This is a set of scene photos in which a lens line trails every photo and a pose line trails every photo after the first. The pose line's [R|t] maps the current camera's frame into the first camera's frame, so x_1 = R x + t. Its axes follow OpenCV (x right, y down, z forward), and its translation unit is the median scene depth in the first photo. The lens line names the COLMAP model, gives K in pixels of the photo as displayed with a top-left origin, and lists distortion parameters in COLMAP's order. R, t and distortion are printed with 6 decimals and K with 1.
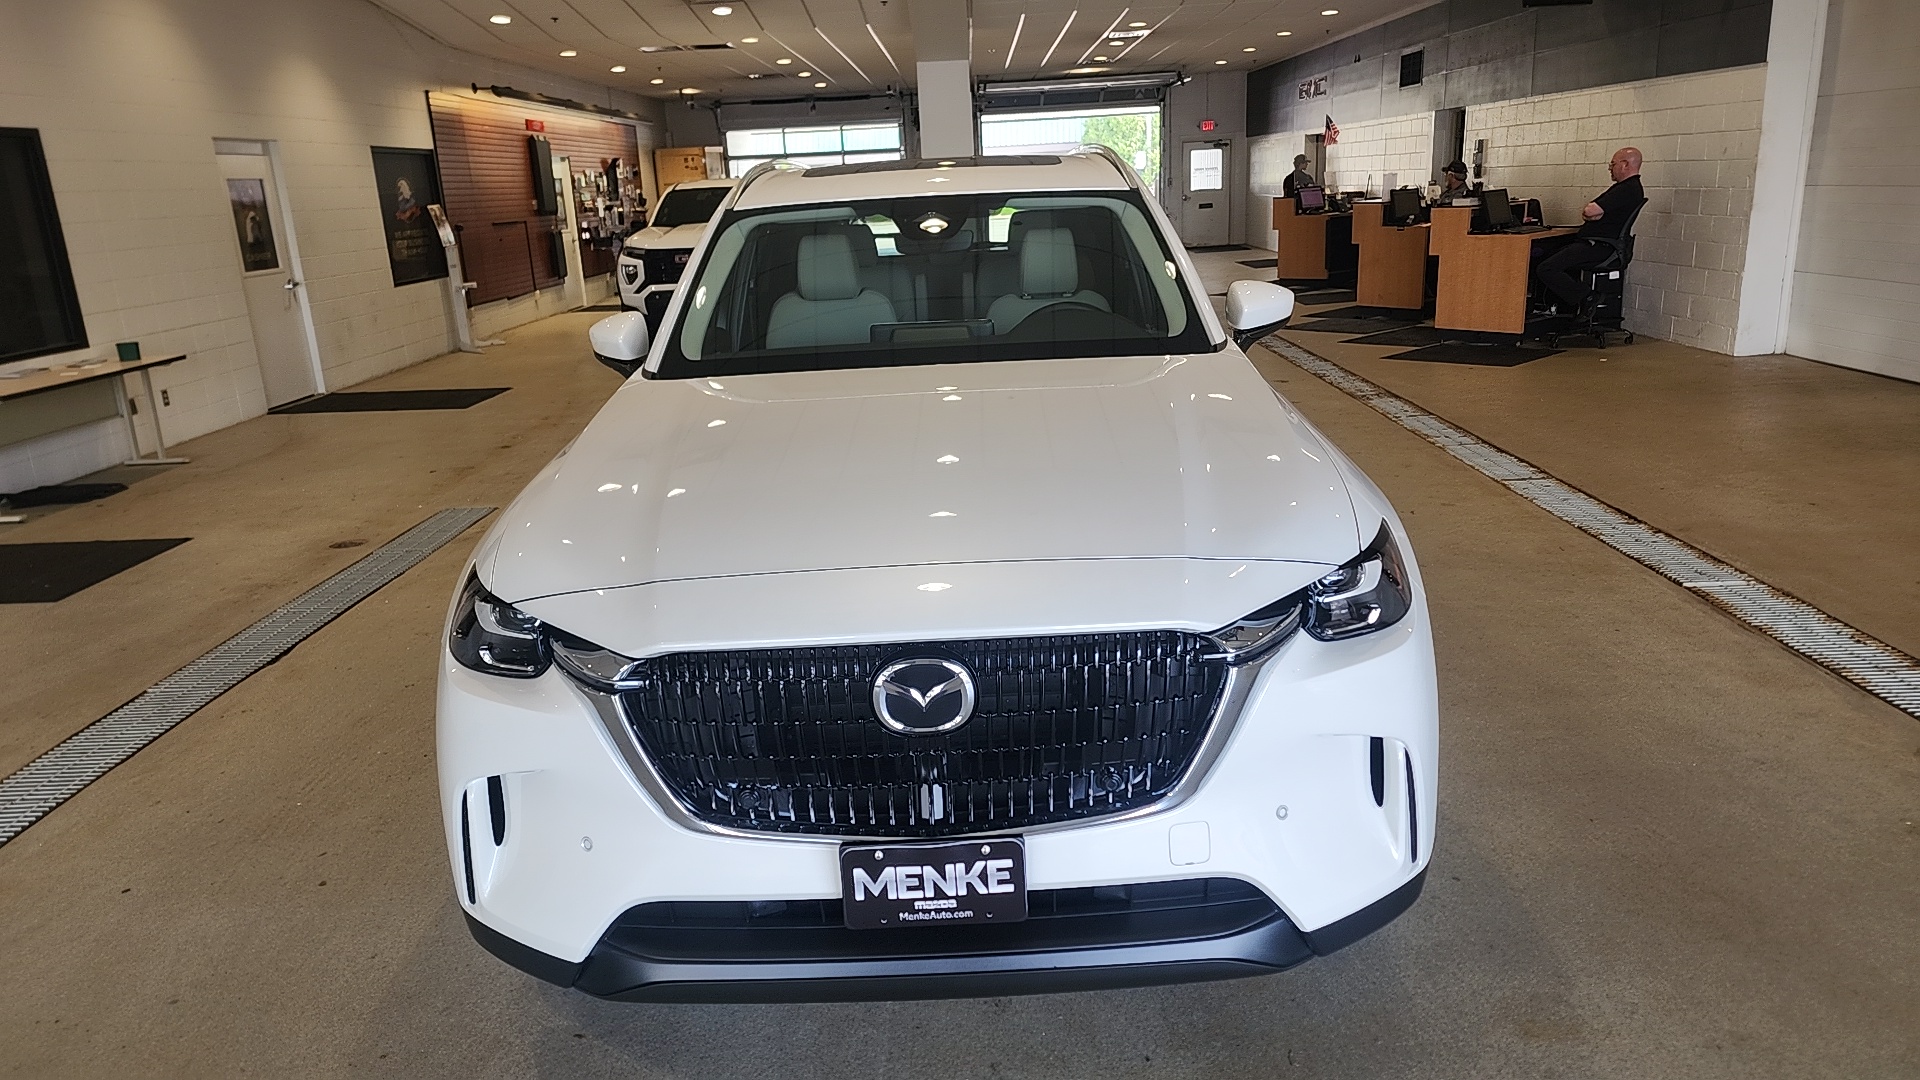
lens RADIAL K [[1286.7, 0, 963.5], [0, 1286.7, 538.5], [0, 0, 1]] dist [0.062742, -0.052579]
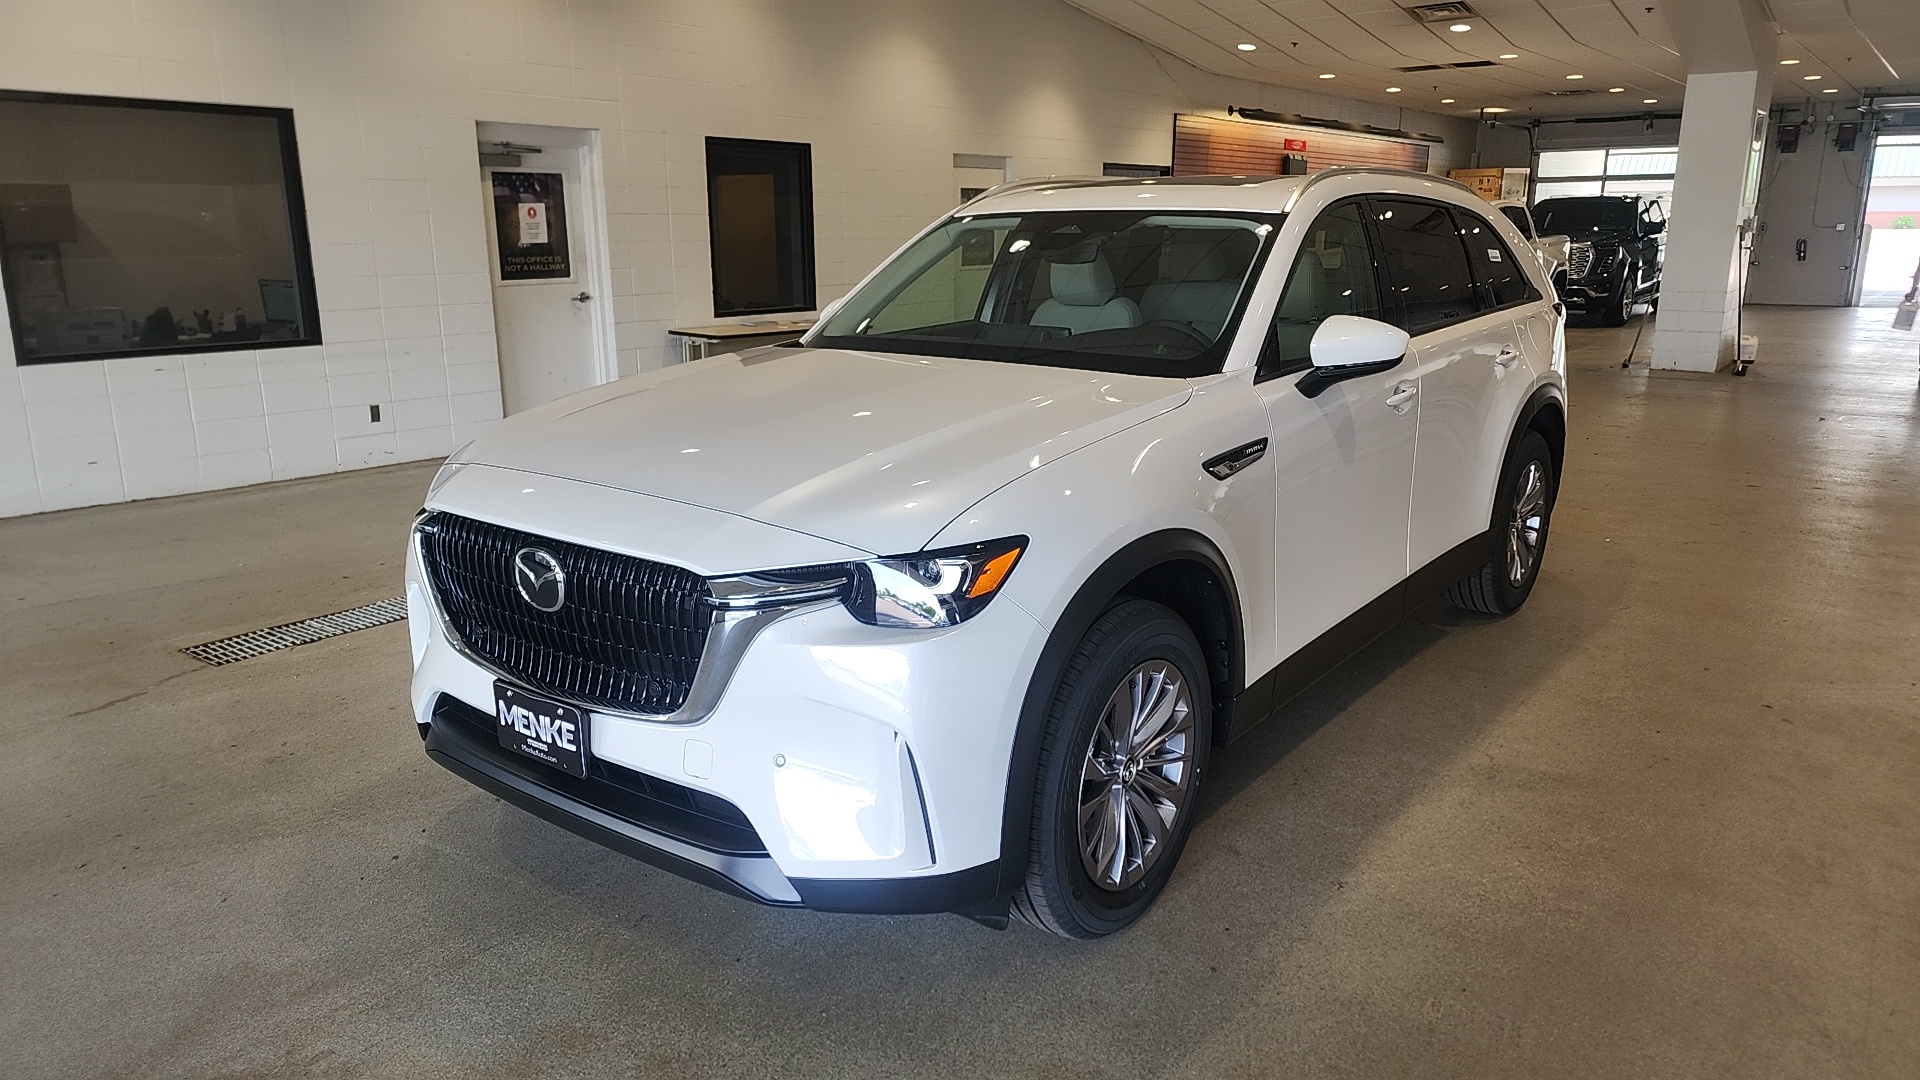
lens RADIAL K [[1286.7, 0, 953.7], [0, 1286.7, 524.7], [0, 0, 1]] dist [0.062742, -0.052579]
pose [[0.792440, 0.186395, -0.580772, 0.170337], [-0.200110, 0.978910, 0.041133, -0.010848], [0.576190, 0.083623, 0.813026, 0.030373]]
